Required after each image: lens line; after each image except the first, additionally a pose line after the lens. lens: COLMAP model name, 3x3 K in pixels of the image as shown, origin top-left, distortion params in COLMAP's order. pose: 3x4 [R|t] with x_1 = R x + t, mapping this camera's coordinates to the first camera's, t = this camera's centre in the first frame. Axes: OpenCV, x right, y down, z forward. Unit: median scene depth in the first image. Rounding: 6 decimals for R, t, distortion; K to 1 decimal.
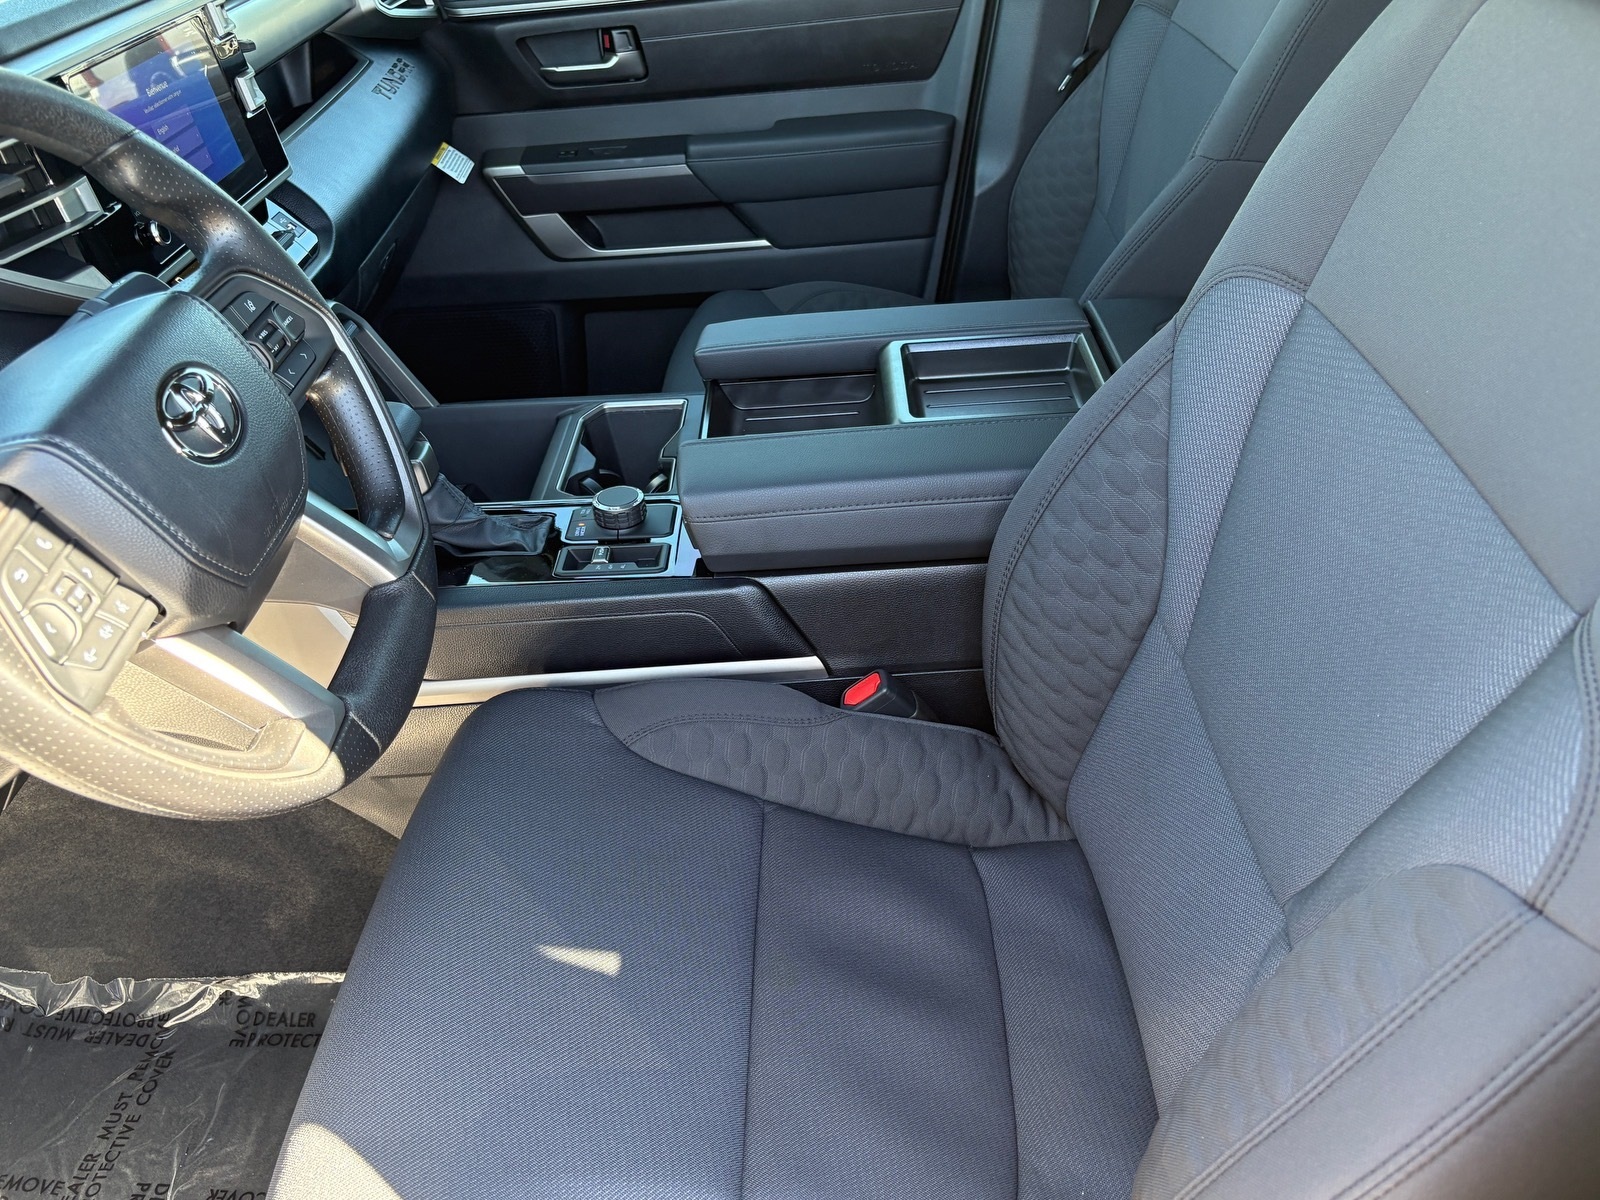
lens RADIAL K [[1277.0, 0, 803.7], [0, 1277.0, 599.3], [0, 0, 1]] dist [-0.007818, -0.023771]
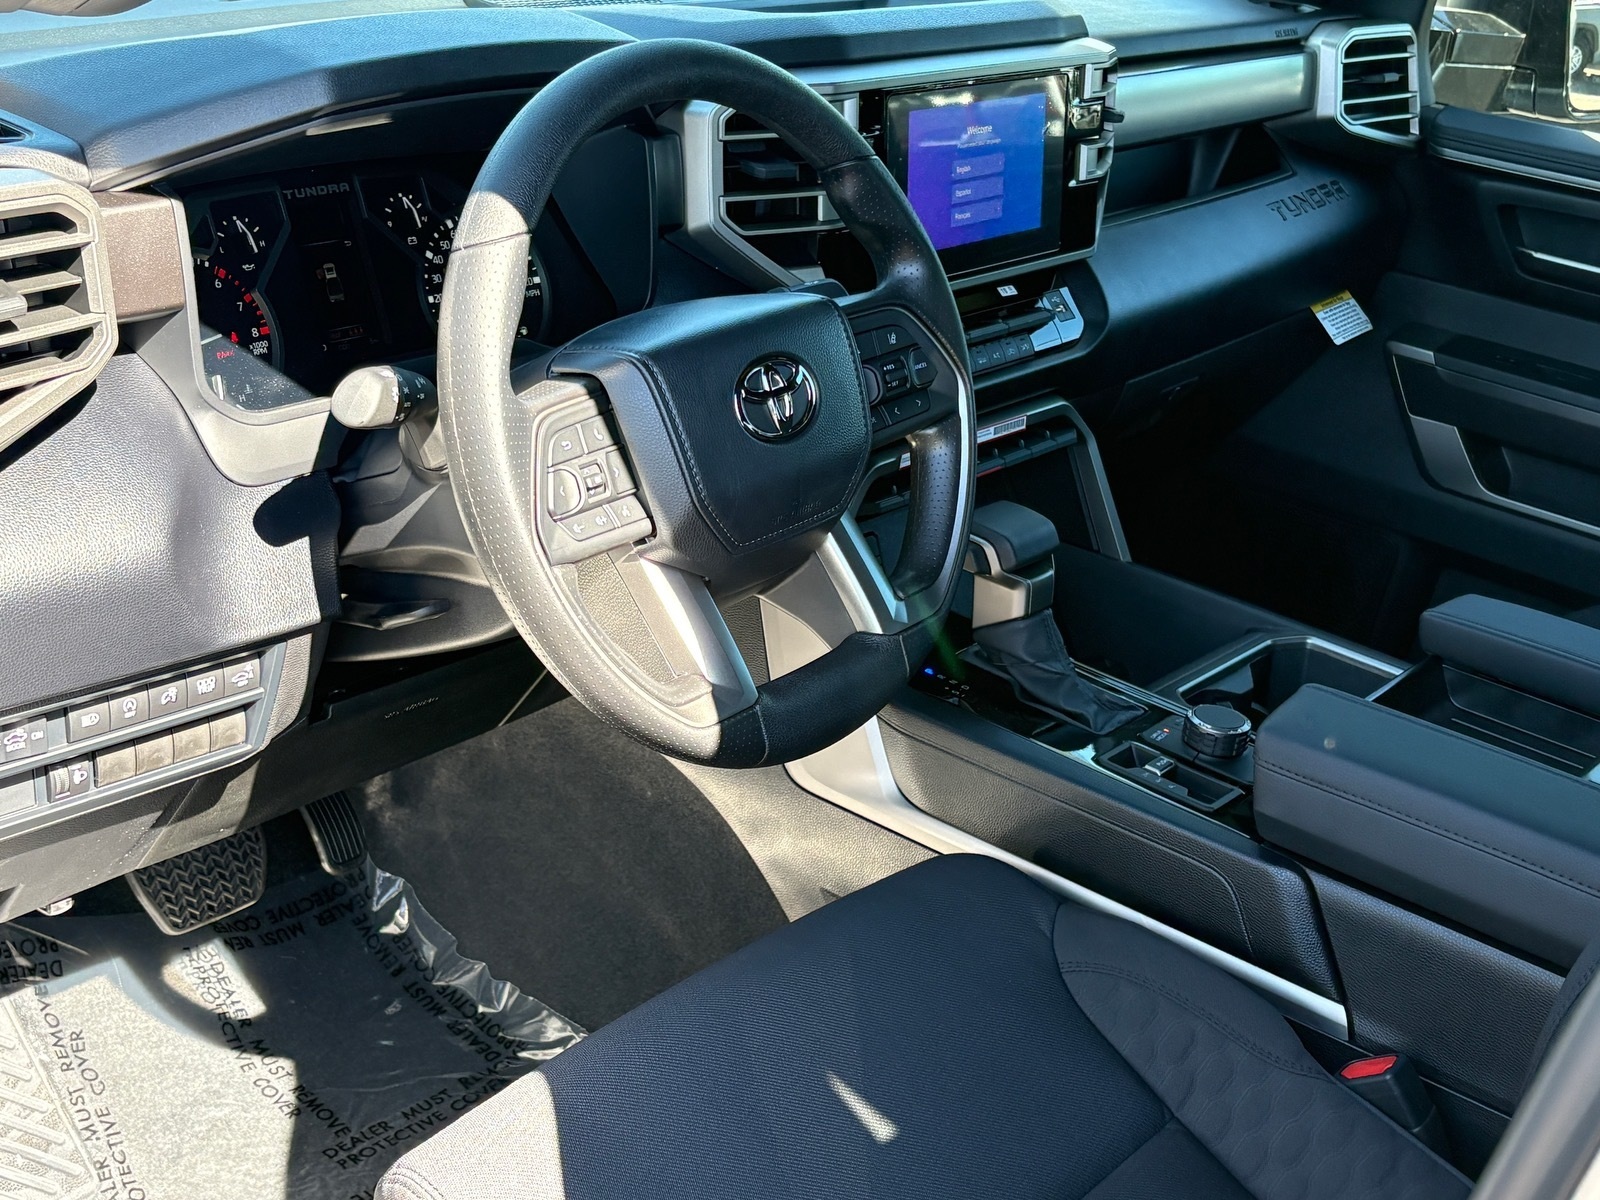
lens RADIAL K [[2186.7, 0, 798.8], [0, 2186.7, 596.0], [0, 0, 1]] dist [-0.027837, 0.000000]
pose [[0.758407, 0.374483, -0.533462, 0.379910], [-0.477545, 0.876290, -0.063767, 0.071134], [0.443588, 0.303113, 0.843417, -0.325871]]
